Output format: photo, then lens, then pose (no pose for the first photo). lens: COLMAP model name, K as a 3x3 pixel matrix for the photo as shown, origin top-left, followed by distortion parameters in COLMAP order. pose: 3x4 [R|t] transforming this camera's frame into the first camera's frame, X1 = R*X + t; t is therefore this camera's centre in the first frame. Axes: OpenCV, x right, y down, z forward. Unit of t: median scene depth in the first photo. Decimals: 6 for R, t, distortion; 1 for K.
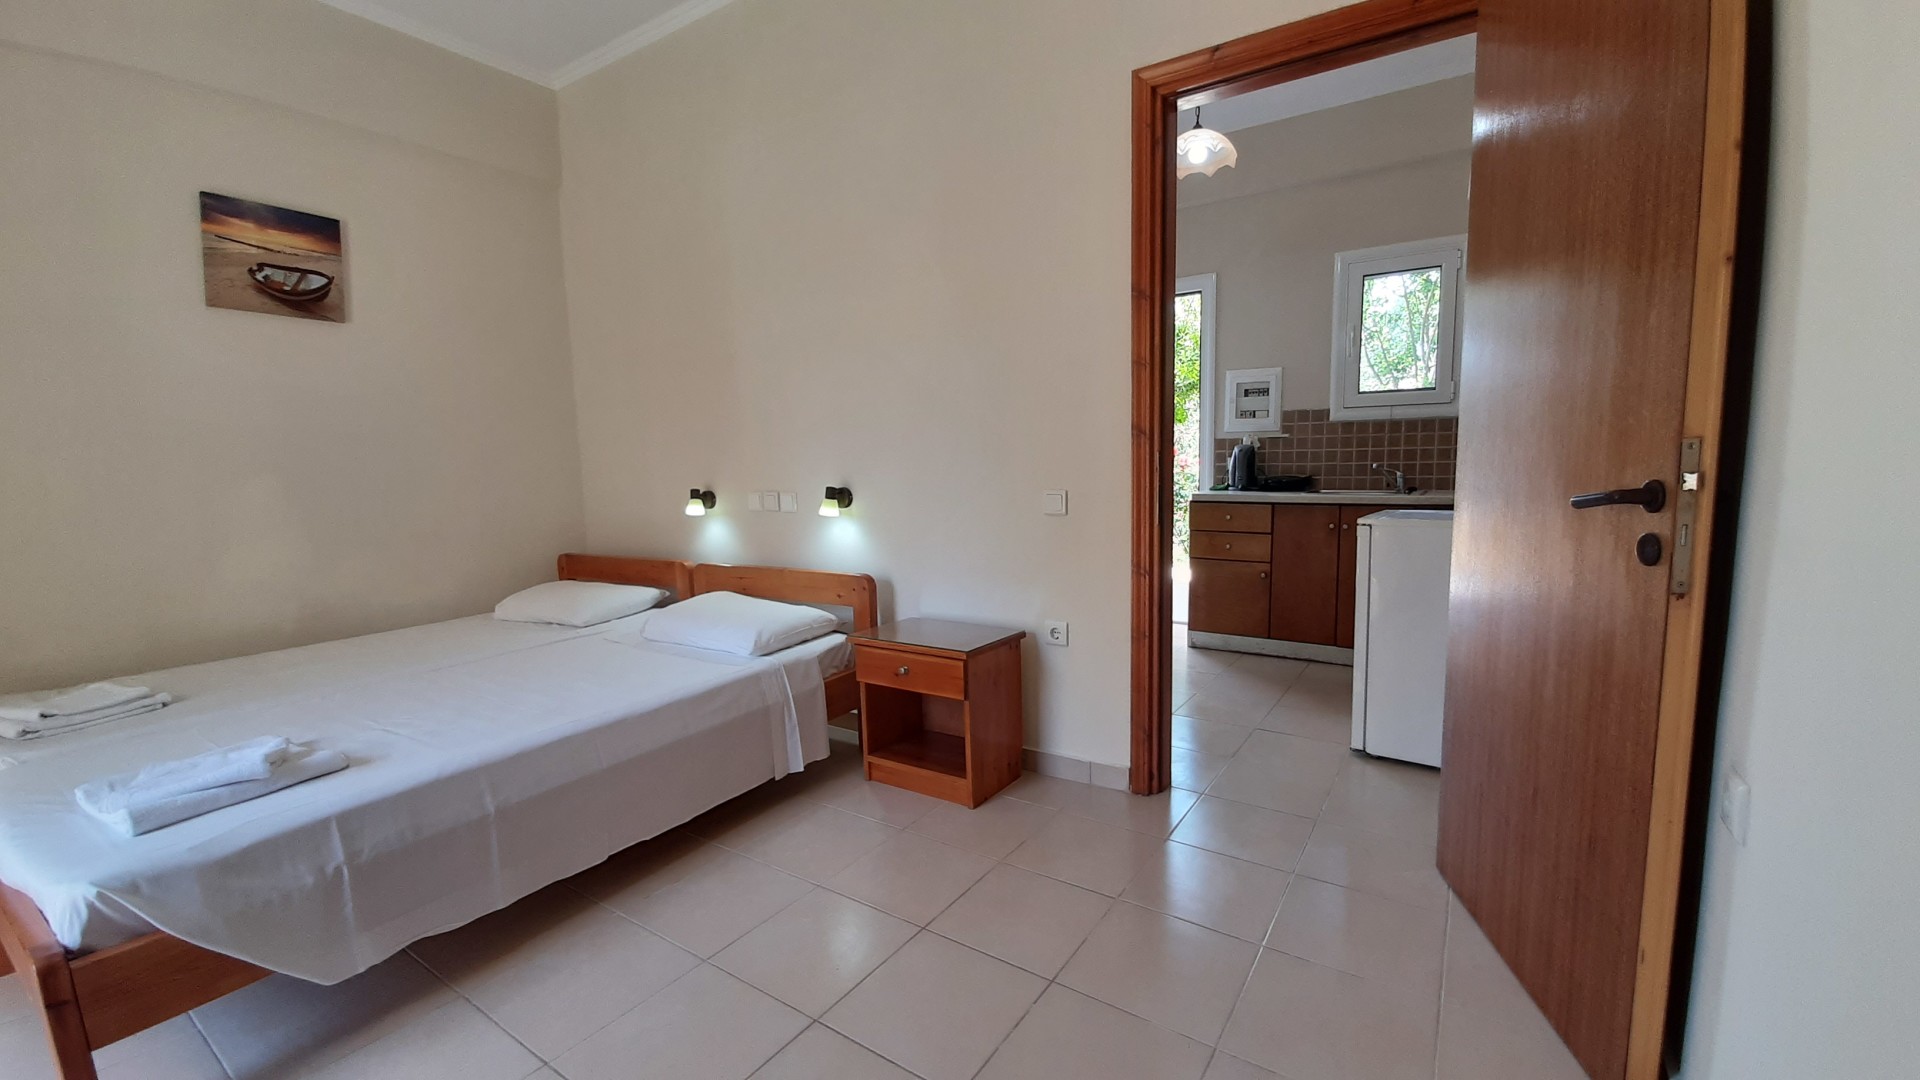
lens RADIAL K [[755.2, 0, 982.5], [0, 755.2, 544.3], [0, 0, 1]] dist [0.010194, -0.012677]
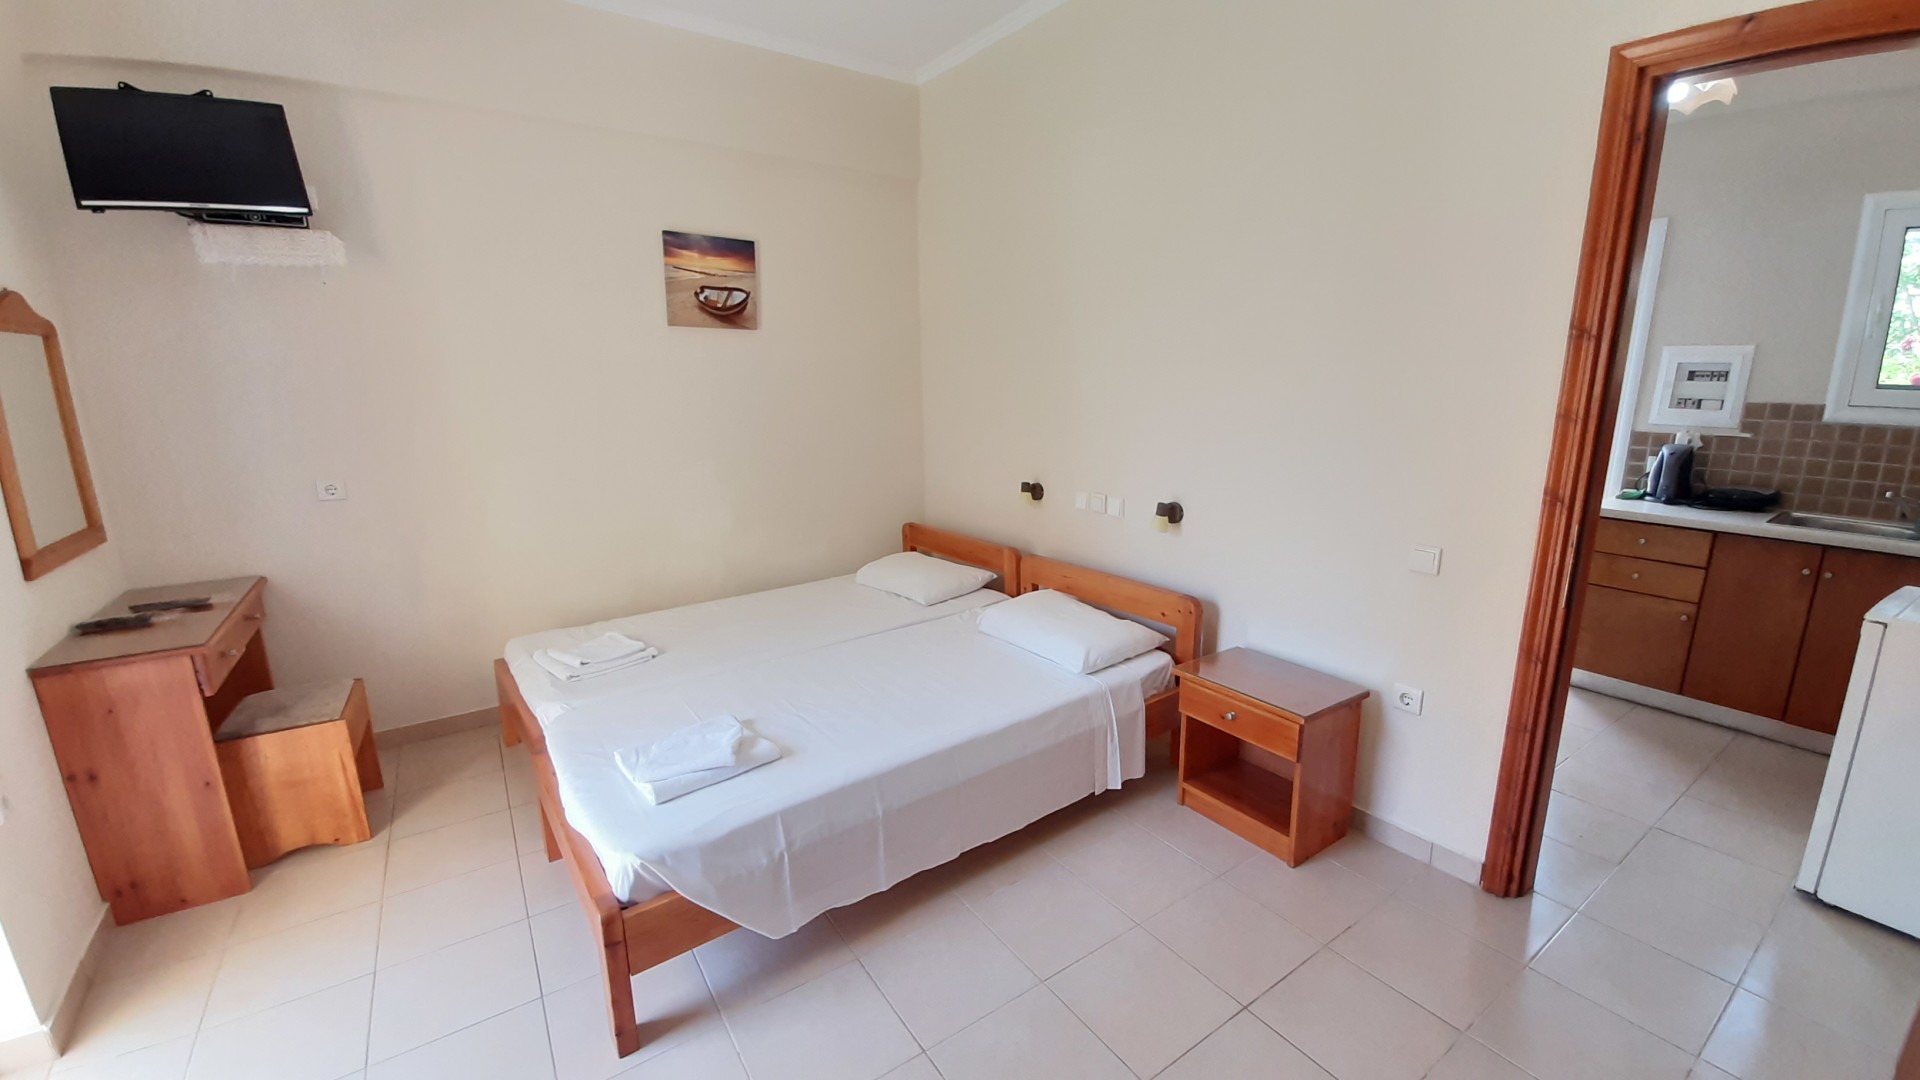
lens RADIAL K [[755.2, 0, 982.5], [0, 755.2, 544.3], [0, 0, 1]] dist [0.010194, -0.012677]
pose [[0.930584, 0.094743, -0.353607, -0.069939], [-0.053630, 0.990791, 0.124328, -0.143933], [0.362130, -0.096733, 0.927095, -0.009644]]
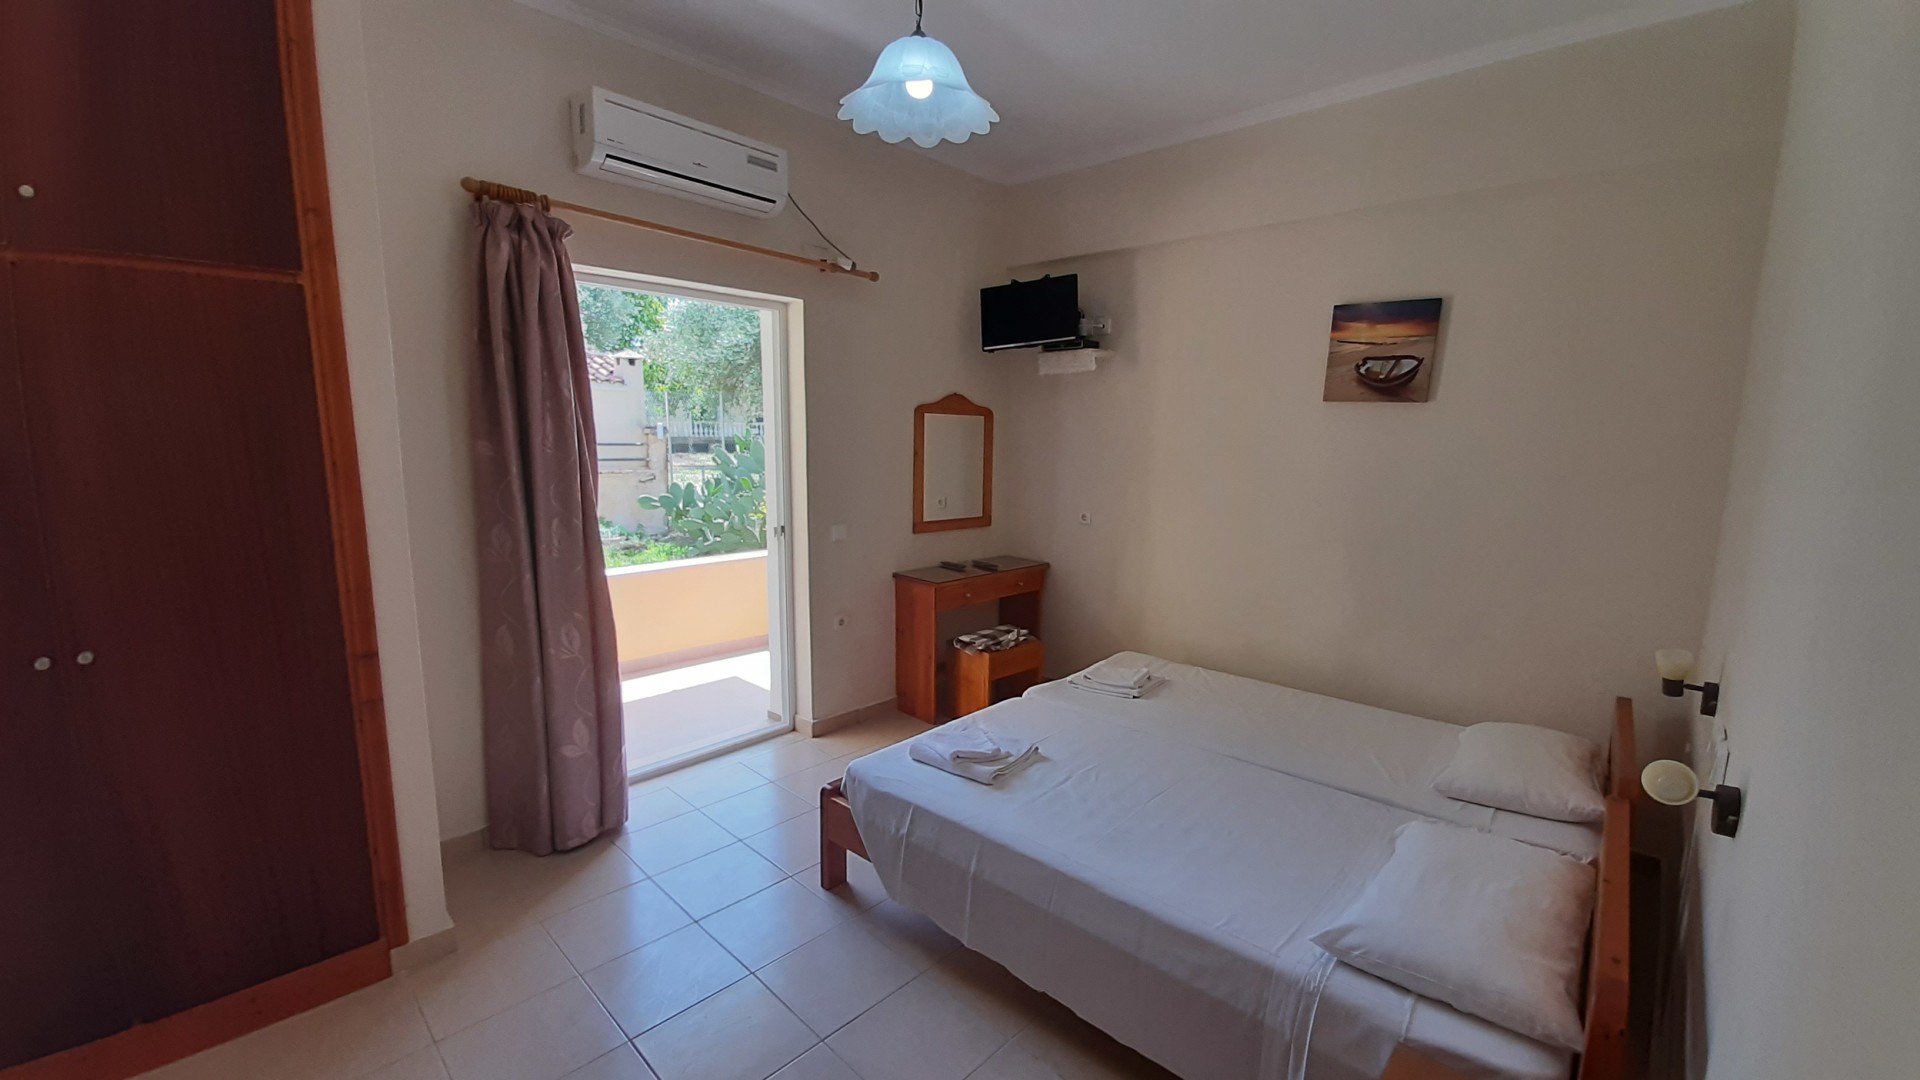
lens RADIAL K [[755.7, 0, 998.8], [0, 755.7, 563.4], [0, 0, 1]] dist [-0.000144, -0.012692]
pose [[-0.166122, 0.186551, -0.968299, 0.287319], [-0.126554, 0.969789, 0.208550, -0.255323], [0.977951, 0.157187, -0.137495, 0.705861]]
